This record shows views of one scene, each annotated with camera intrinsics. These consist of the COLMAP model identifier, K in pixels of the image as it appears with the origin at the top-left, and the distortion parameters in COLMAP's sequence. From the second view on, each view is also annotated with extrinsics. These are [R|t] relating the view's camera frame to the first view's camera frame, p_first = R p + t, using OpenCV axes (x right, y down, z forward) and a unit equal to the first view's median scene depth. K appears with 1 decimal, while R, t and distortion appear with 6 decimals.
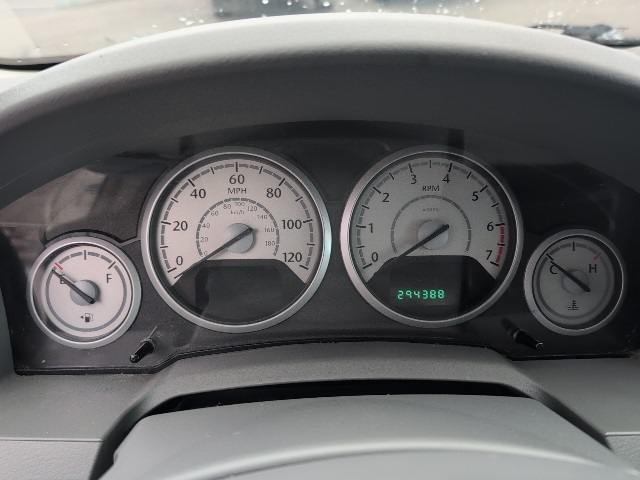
lens RADIAL K [[534.3, 0, 324.2], [0, 534.3, 235.0], [0, 0, 1]] dist [0.018540, -0.009572]
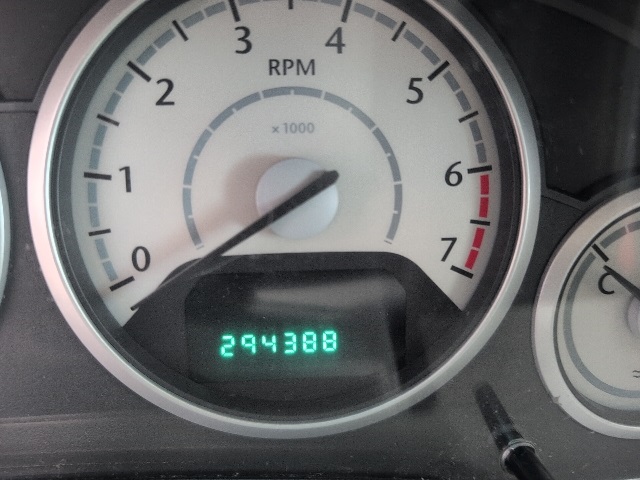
lens RADIAL K [[569.6, 0, 320.0], [0, 569.6, 240.0], [0, 0, 1]] dist [-0.028695, -0.005405]
pose [[0.999009, -0.005796, 0.044130, 0.200310], [0.000236, 0.992162, 0.124959, -0.020033], [-0.044508, -0.124825, 0.991180, 0.607524]]
